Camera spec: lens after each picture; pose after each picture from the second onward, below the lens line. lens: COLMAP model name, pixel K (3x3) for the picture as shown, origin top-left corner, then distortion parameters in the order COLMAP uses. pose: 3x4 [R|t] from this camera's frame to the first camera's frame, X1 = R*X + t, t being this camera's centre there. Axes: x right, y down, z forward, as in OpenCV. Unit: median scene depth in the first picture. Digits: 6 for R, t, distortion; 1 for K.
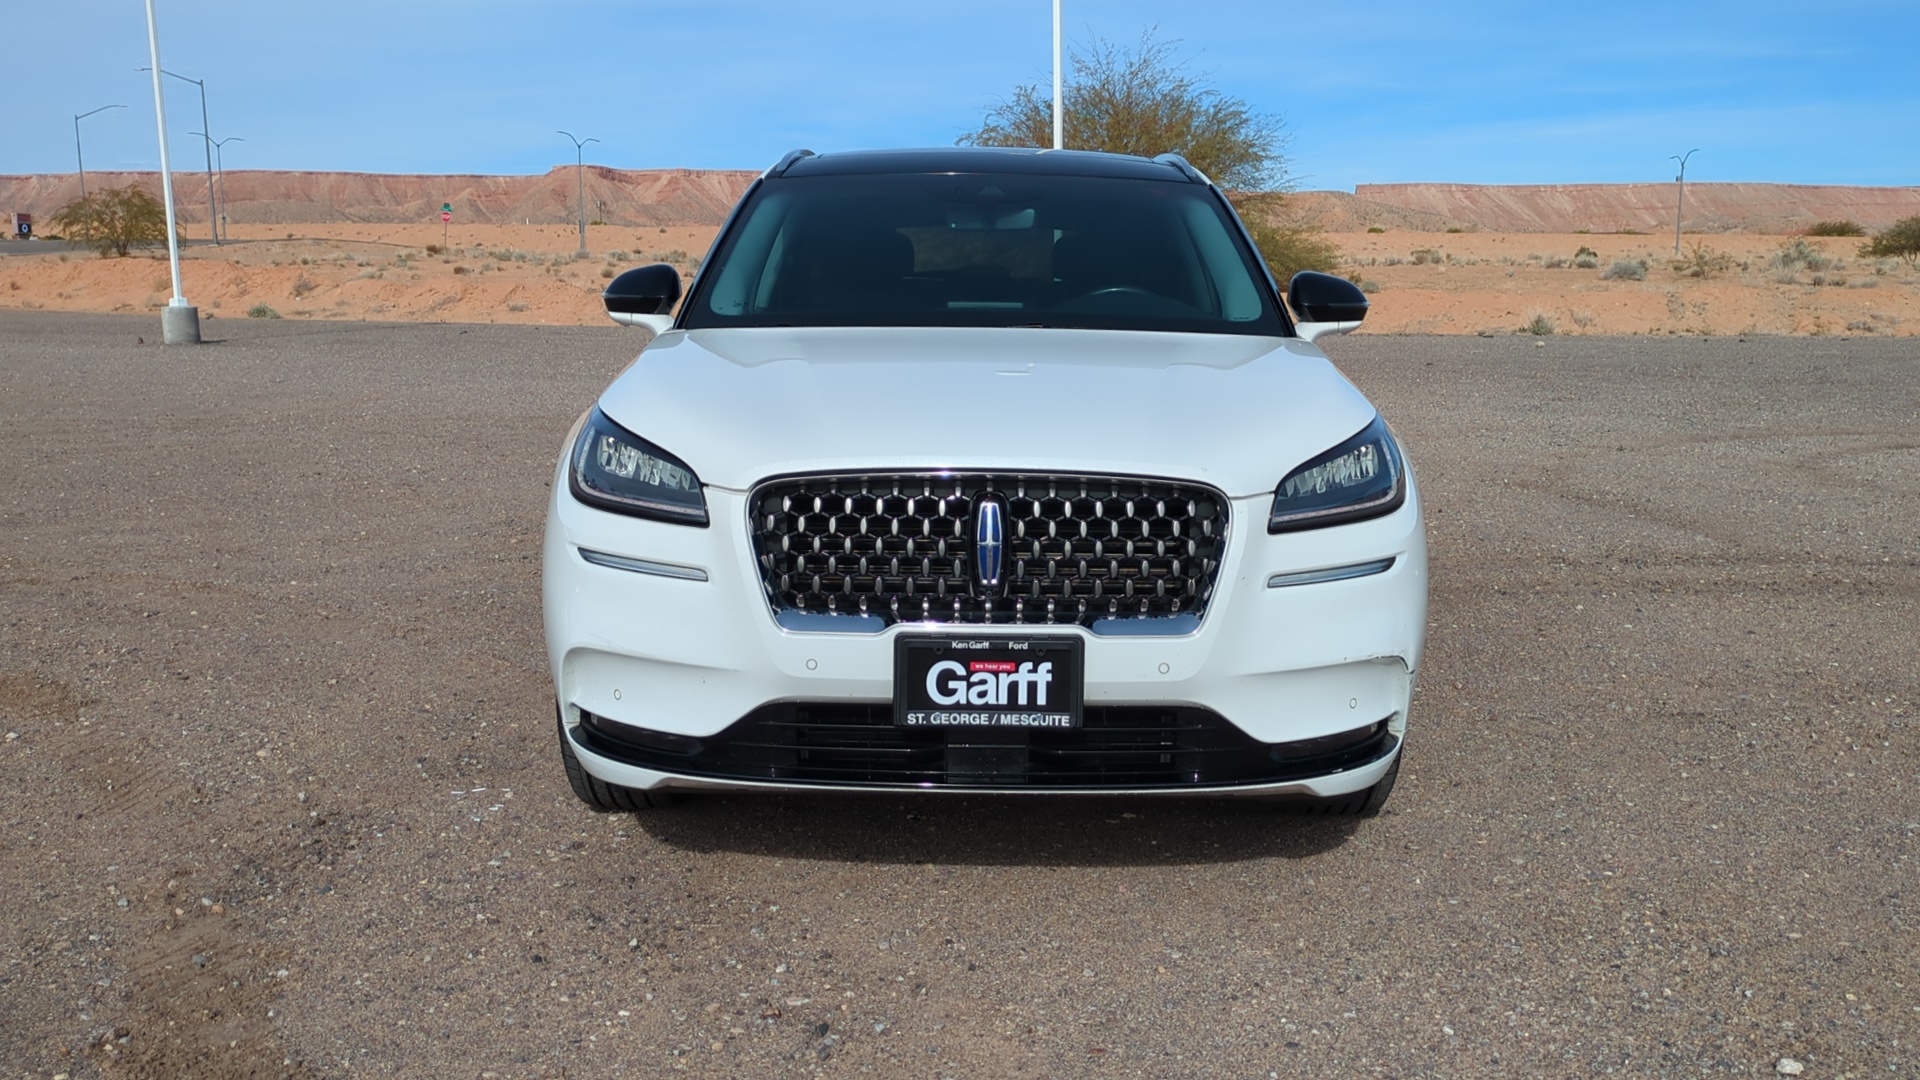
lens RADIAL K [[1654.8, 0, 973.4], [0, 1654.8, 537.6], [0, 0, 1]] dist [0.053032, -0.038077]
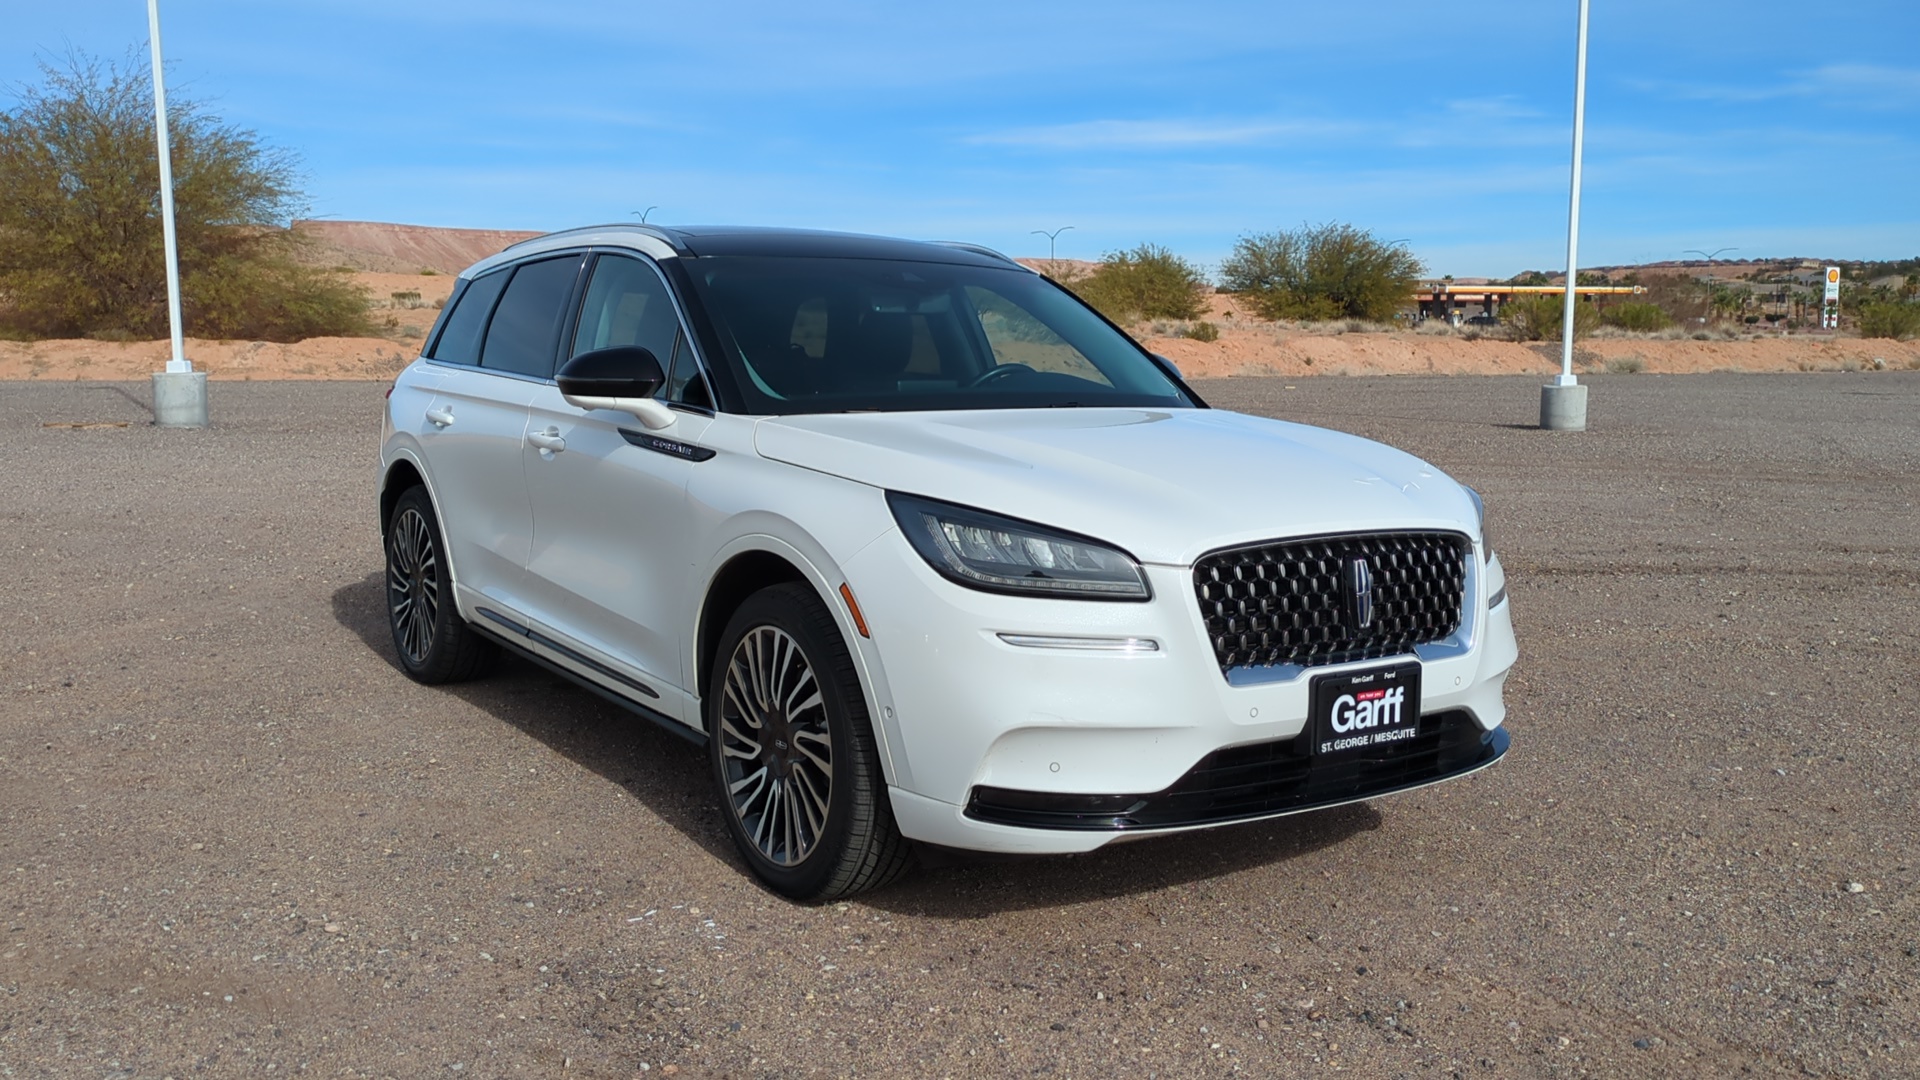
lens RADIAL K [[1654.8, 0, 966.5], [0, 1654.8, 543.5], [0, 0, 1]] dist [0.053032, -0.038077]
pose [[0.823098, -0.068304, 0.563776, -0.899104], [0.080038, 0.996784, 0.003911, -0.059951], [-0.562231, 0.041904, 0.825918, 0.163531]]
